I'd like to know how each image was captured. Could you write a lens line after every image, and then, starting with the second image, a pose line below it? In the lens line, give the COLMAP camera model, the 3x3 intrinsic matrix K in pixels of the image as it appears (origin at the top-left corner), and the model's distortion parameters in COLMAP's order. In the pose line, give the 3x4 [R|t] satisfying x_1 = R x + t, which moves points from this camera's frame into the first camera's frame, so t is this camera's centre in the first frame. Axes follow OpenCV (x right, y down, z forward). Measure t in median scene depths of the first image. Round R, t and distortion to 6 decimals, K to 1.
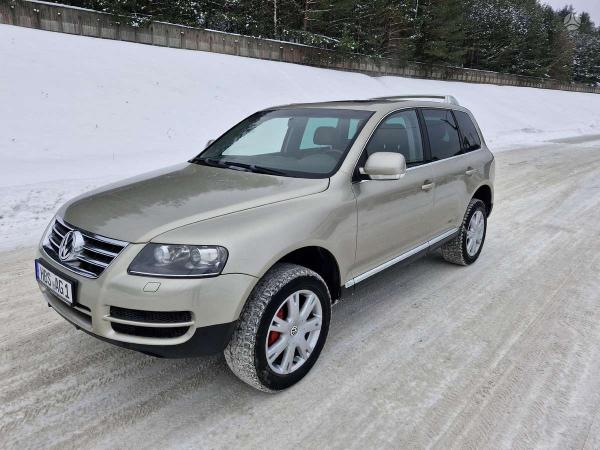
lens RADIAL K [[414.3, 0, 301.8], [0, 414.3, 229.3], [0, 0, 1]] dist [0.038035, -0.033043]
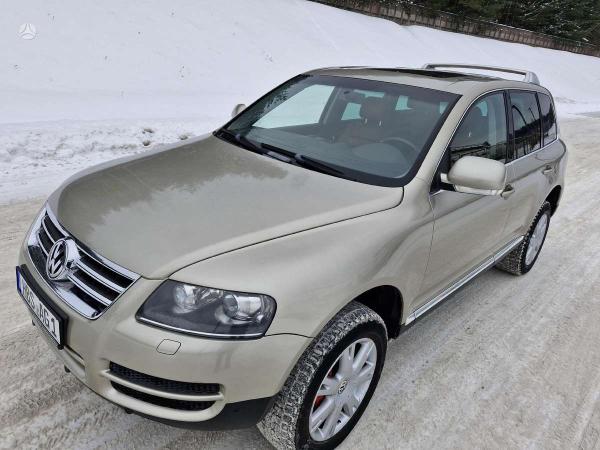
lens RADIAL K [[414.3, 0, 299.0], [0, 414.3, 224.6], [0, 0, 1]] dist [0.038035, -0.033043]
pose [[0.995692, 0.092284, -0.008996, -0.101079], [-0.090694, 0.989499, 0.112543, -0.114027], [0.019288, -0.111242, 0.993606, 0.213103]]
